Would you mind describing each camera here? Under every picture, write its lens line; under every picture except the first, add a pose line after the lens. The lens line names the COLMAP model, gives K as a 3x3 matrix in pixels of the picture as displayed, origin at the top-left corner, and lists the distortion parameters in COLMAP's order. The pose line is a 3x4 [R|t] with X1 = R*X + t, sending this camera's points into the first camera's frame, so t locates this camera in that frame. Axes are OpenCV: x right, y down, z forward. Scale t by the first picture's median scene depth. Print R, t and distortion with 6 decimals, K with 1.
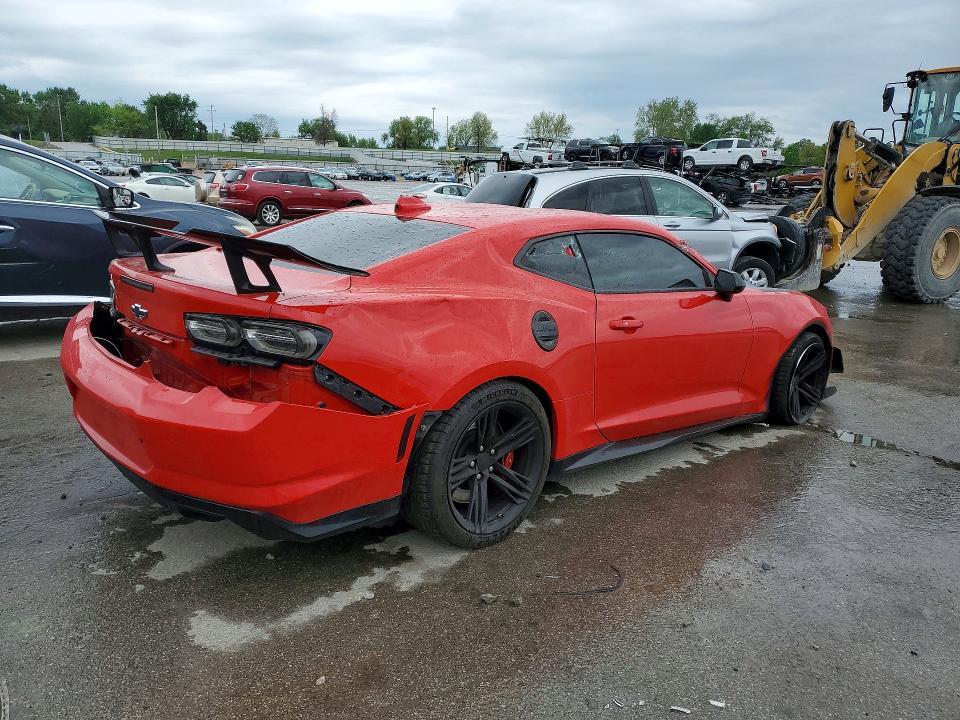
lens RADIAL K [[760.4, 0, 473.8], [0, 760.4, 366.4], [0, 0, 1]] dist [0.024965, -0.010508]
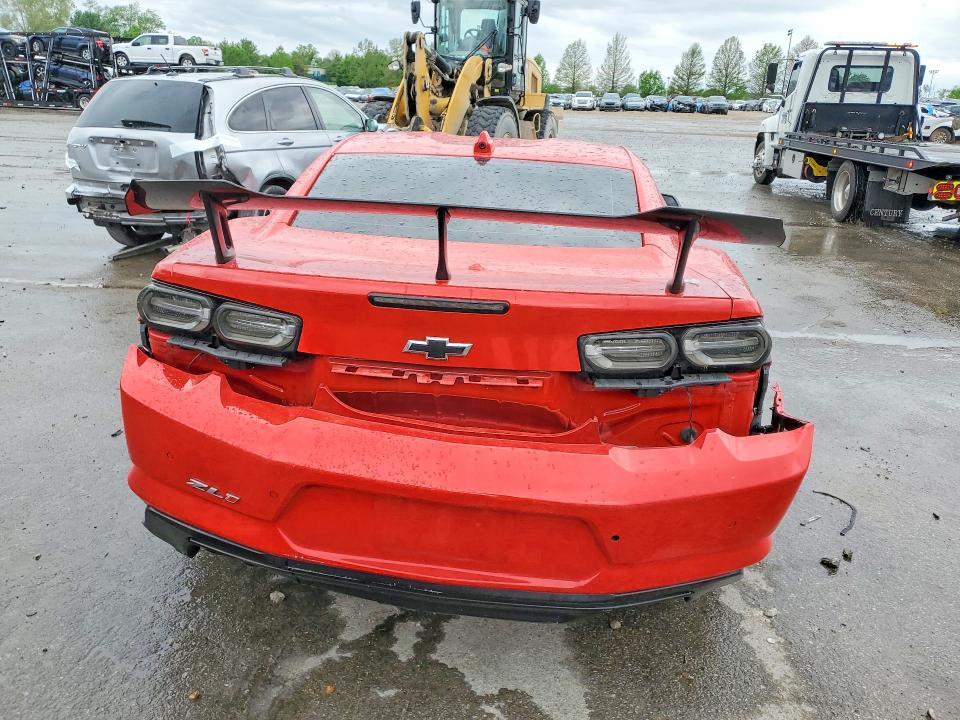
lens RADIAL K [[760.4, 0, 480.7], [0, 760.4, 351.6], [0, 0, 1]] dist [0.024965, -0.010508]
pose [[0.734738, -0.213084, 0.644015, -0.187895], [0.145107, 0.976778, 0.157637, -0.037320], [-0.662649, -0.022371, 0.748596, 0.122255]]
